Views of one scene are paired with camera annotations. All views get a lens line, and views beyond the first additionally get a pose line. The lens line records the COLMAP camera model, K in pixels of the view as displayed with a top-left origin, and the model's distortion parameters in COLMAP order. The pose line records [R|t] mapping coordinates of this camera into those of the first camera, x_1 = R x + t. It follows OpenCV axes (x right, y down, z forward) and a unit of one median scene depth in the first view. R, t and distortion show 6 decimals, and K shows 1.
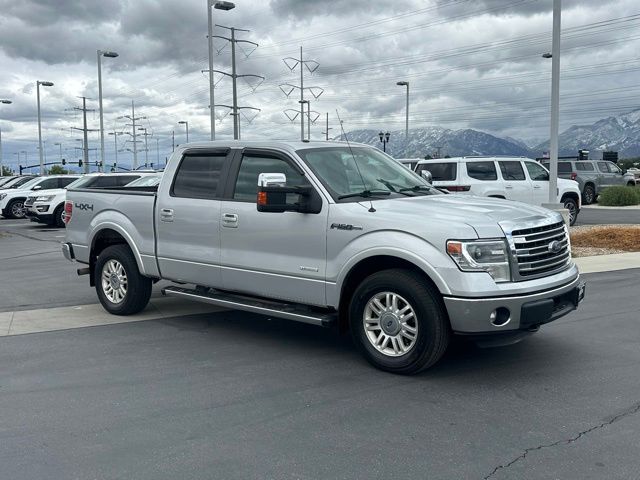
lens RADIAL K [[633.9, 0, 316.1], [0, 633.9, 233.0], [0, 0, 1]] dist [0.174393, -0.315495]
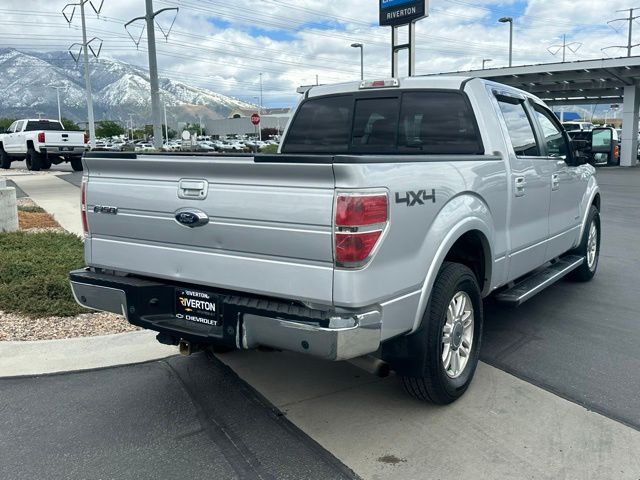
lens RADIAL K [[633.7, 0, 316.0], [0, 633.7, 242.2], [0, 0, 1]] dist [0.165232, -0.321184]
pose [[-0.107207, -0.138051, 0.984606, -1.086979], [0.102091, 0.983550, 0.149019, -0.114615], [-0.988981, 0.116496, -0.091349, 1.579781]]
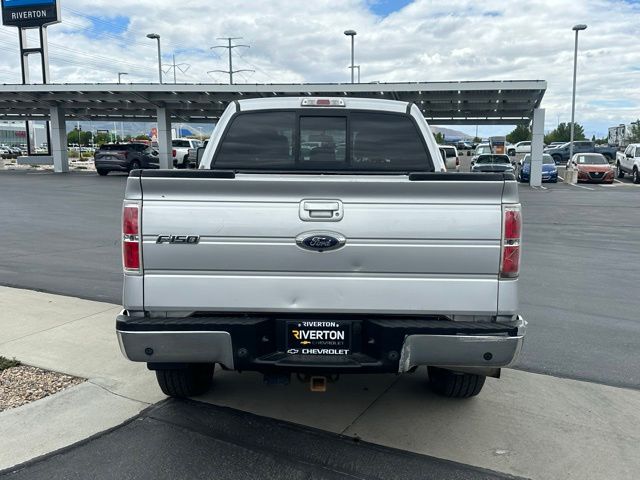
lens RADIAL K [[633.7, 0, 316.0], [0, 633.7, 242.2], [0, 0, 1]] dist [0.165232, -0.321184]
pose [[-0.635405, -0.093011, 0.766557, -0.899691], [0.075356, 0.980511, 0.181435, -0.159260], [-0.768494, 0.173050, -0.616012, 1.980955]]
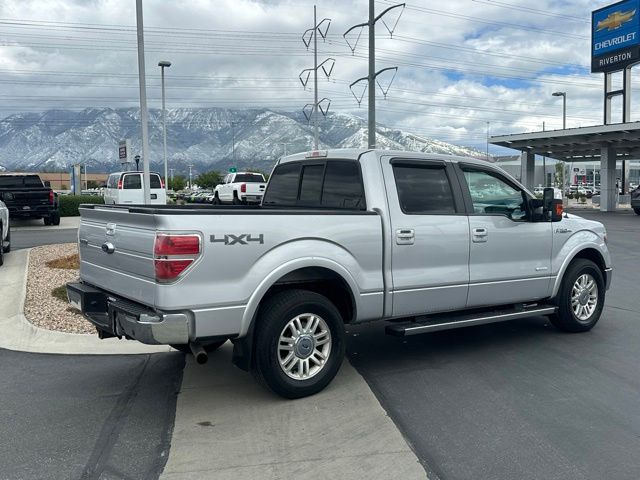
lens RADIAL K [[633.9, 0, 316.1], [0, 633.9, 233.0], [0, 0, 1]] dist [0.174393, -0.315495]
pose [[0.241786, -0.047711, 0.969156, -1.300233], [0.085229, 0.995974, 0.027768, -0.081205], [-0.966579, 0.075887, 0.244879, 1.124669]]
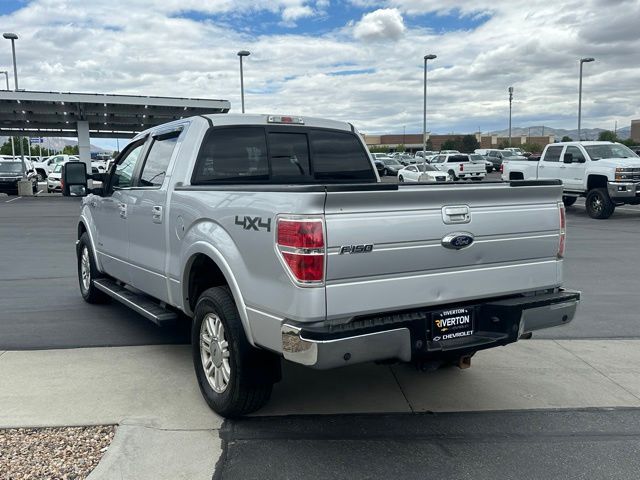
lens RADIAL K [[633.7, 0, 316.0], [0, 633.7, 242.2], [0, 0, 1]] dist [0.165232, -0.321184]
pose [[-0.946355, -0.013310, 0.322854, -0.553230], [0.053244, 0.979071, 0.196432, -0.194276], [-0.318711, 0.203085, -0.925840, 2.289396]]
